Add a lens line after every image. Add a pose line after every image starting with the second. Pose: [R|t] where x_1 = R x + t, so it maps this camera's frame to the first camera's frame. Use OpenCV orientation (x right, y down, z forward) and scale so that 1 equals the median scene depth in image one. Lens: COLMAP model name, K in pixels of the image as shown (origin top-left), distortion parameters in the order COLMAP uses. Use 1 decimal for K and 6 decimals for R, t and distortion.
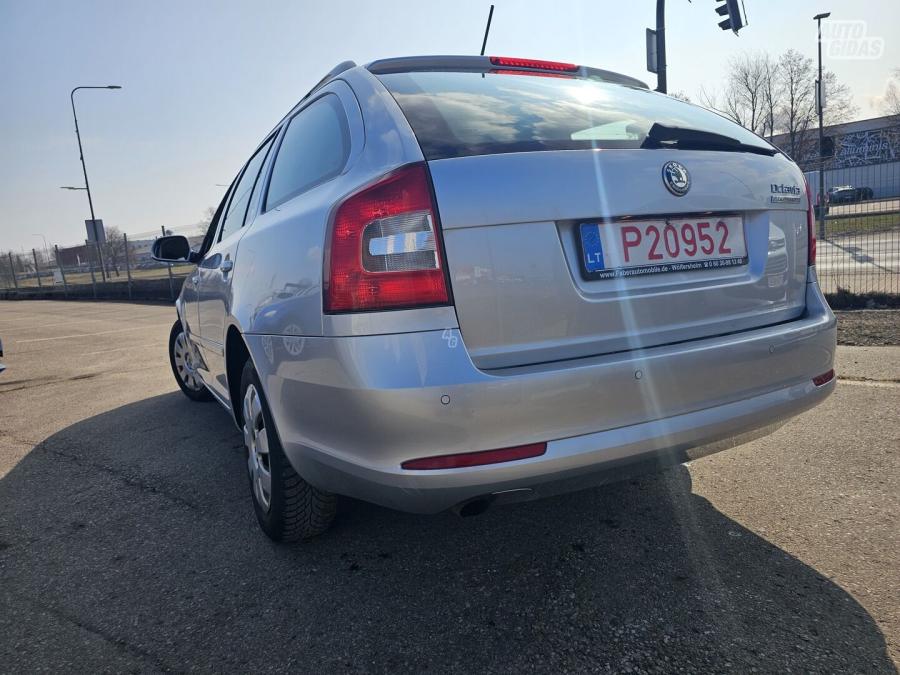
lens RADIAL K [[611.7, 0, 445.2], [0, 611.7, 327.8], [0, 0, 1]] dist [0.055803, -0.043034]
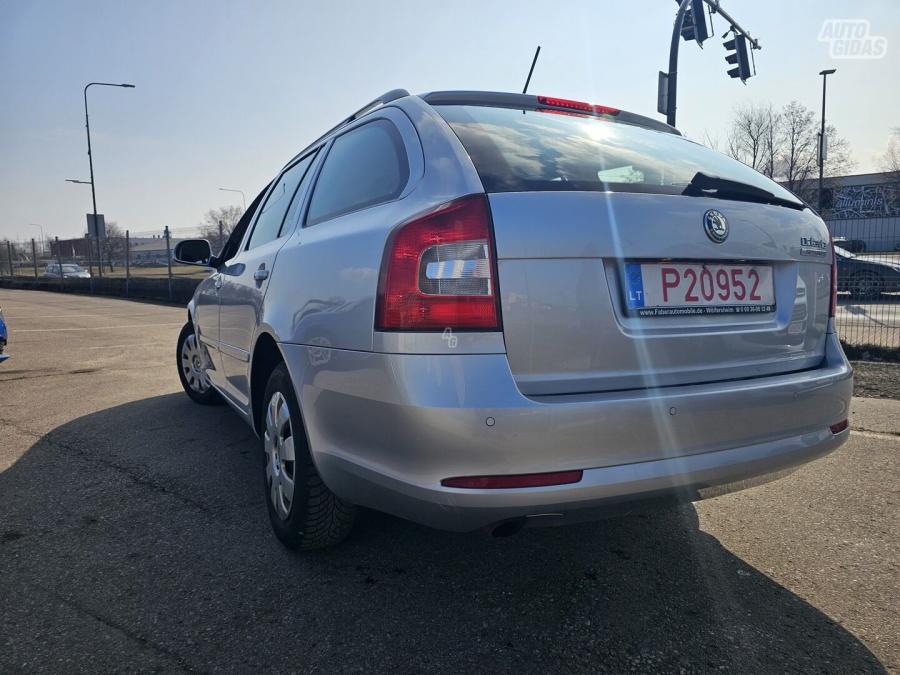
lens RADIAL K [[611.7, 0, 445.2], [0, 611.7, 327.8], [0, 0, 1]] dist [0.055803, -0.043034]
pose [[0.997219, 0.073399, 0.012930, -0.068719], [-0.072944, 0.996798, -0.032757, -0.001332], [-0.015293, 0.031722, 0.999380, -0.029347]]
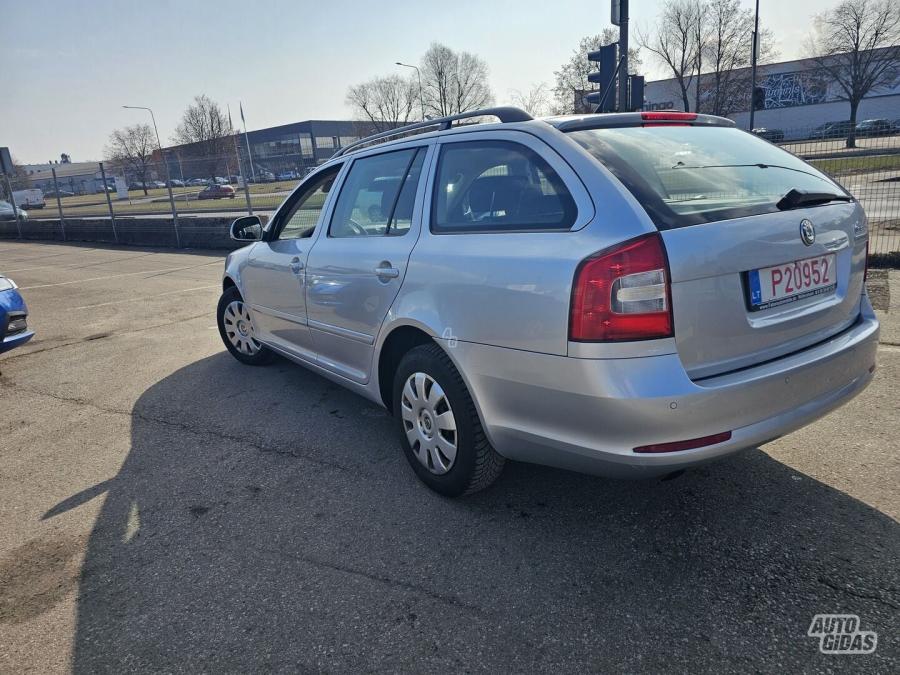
lens RADIAL K [[610.5, 0, 449.6], [0, 610.5, 332.2], [0, 0, 1]] dist [0.060508, -0.050136]
pose [[0.992194, -0.013722, 0.123944, -0.467178], [-0.000376, 0.993594, 0.113012, -0.143706], [-0.124701, -0.112177, 0.985833, -0.218811]]
